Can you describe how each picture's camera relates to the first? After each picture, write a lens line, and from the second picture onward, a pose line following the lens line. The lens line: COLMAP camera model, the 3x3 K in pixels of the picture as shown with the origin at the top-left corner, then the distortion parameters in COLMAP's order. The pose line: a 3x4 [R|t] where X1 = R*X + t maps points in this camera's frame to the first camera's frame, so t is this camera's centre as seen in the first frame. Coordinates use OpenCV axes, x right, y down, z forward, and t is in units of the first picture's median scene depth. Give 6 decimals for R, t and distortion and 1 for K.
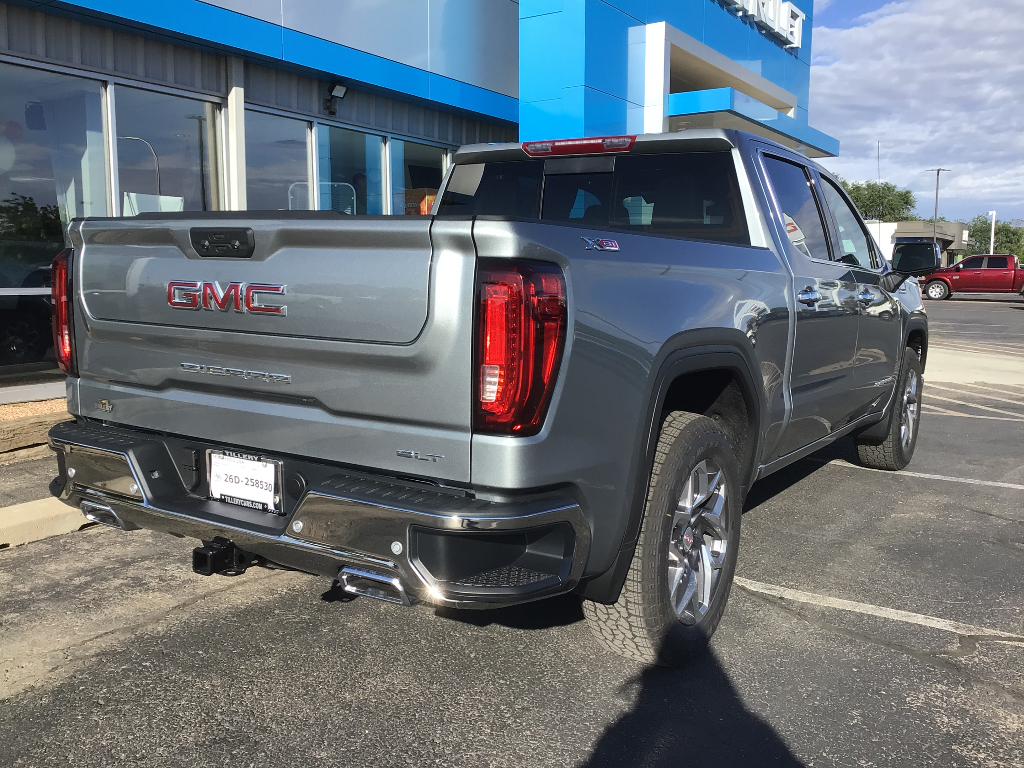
lens RADIAL K [[933.0, 0, 512.0], [0, 933.0, 384.0], [0, 0, 1]] dist [0.105860, -0.192362]
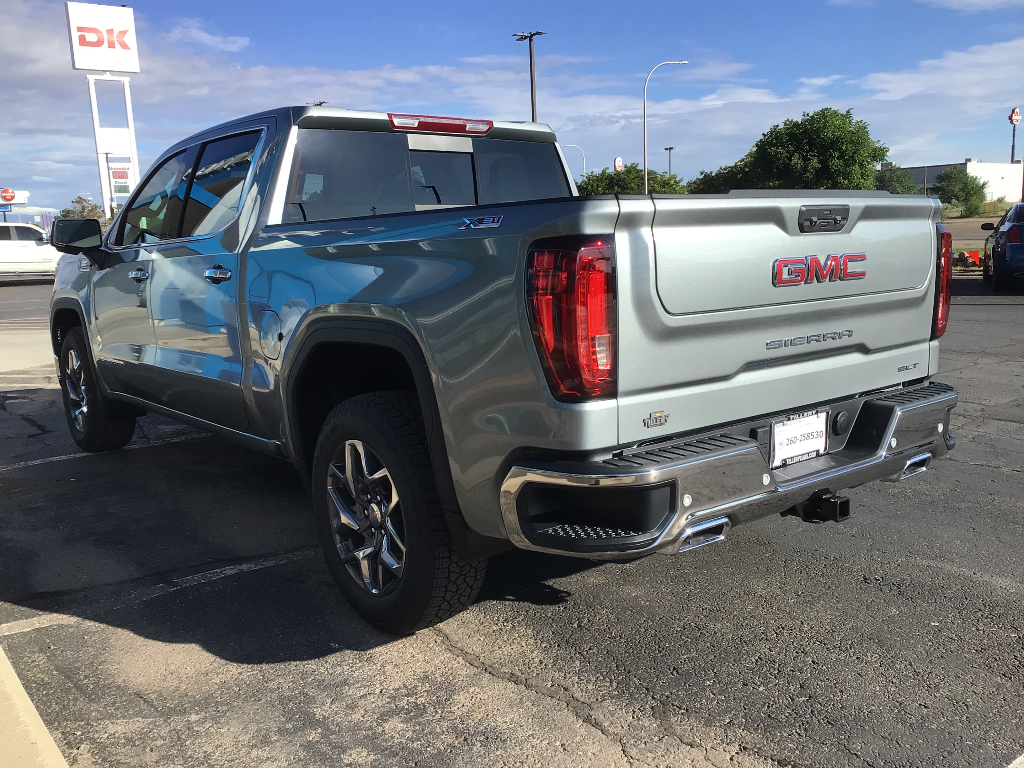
lens RADIAL K [[932.4, 0, 512.0], [0, 932.4, 384.0], [0, 0, 1]] dist [0.097385, -0.132148]
pose [[0.302438, -0.175880, 0.936802, -0.916911], [0.153246, 0.979015, 0.134331, -0.102523], [-0.940769, 0.102934, 0.323044, 0.627769]]
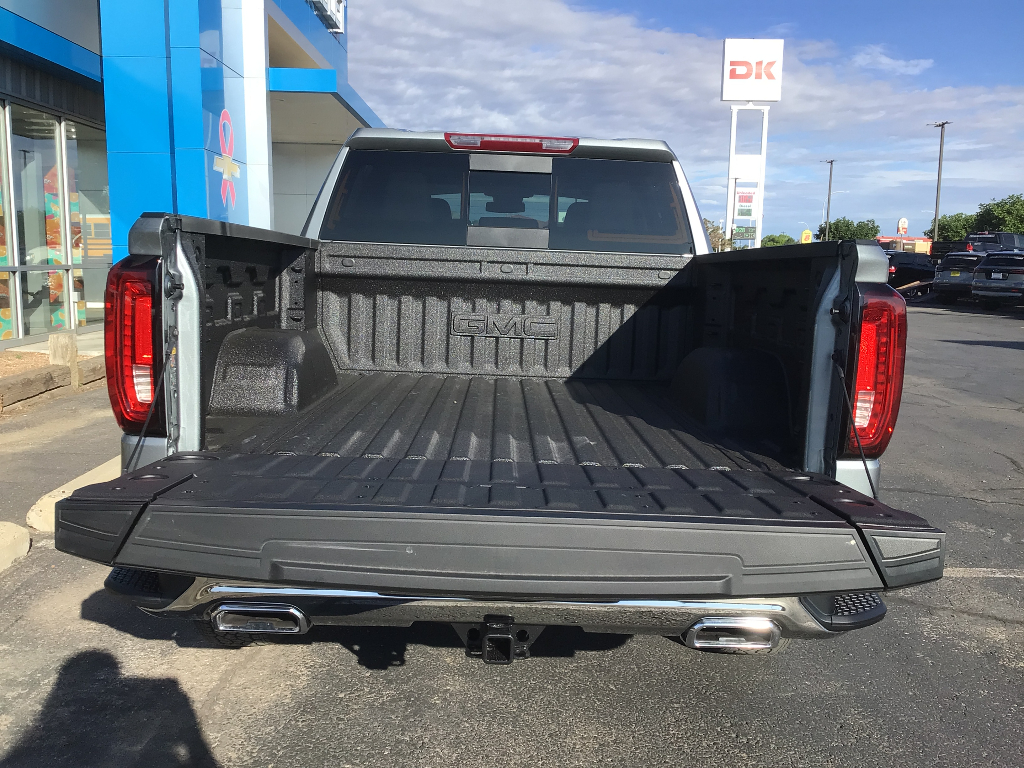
lens RADIAL K [[931.6, 0, 512.0], [0, 931.6, 384.0], [0, 0, 1]] dist [0.130058, -0.278639]
pose [[0.826104, -0.063628, 0.559915, -0.484134], [0.048671, 0.997948, 0.041596, -0.047607], [-0.561413, -0.007111, 0.827505, 0.203259]]
